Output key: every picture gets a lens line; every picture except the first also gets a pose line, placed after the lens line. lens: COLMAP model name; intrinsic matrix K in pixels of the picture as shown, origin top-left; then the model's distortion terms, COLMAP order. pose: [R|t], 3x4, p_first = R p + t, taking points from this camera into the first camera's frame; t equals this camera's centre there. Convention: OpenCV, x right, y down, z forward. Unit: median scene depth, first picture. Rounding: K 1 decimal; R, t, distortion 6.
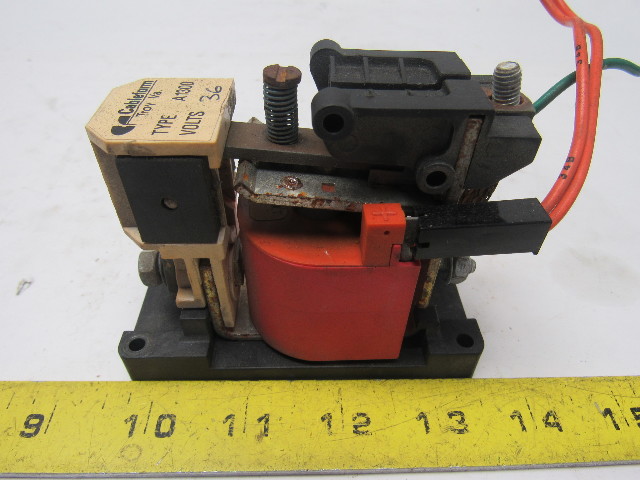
lens RADIAL K [[432.6, 0, 320.0], [0, 432.6, 240.0], [0, 0, 1]] dist [-0.002835, -0.007485]
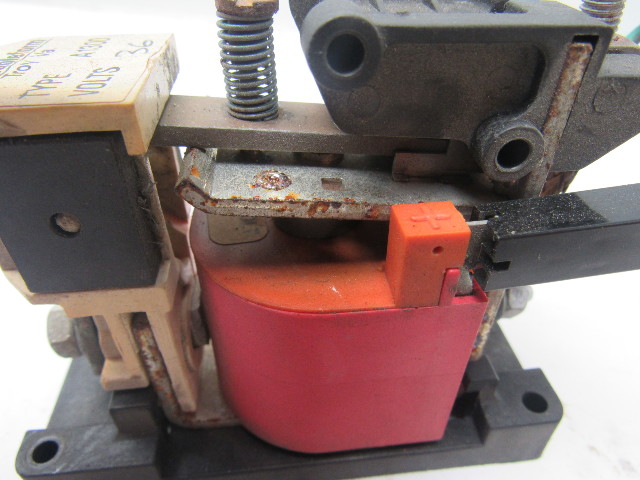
lens RADIAL K [[457.9, 0, 320.0], [0, 457.9, 240.0], [0, 0, 1]] dist [-0.006792, -0.010129]
pose [[0.996357, -0.063839, 0.056545, -0.040817], [0.067954, 0.994933, -0.074103, 0.006056], [-0.051528, 0.077676, 0.995646, 0.354655]]
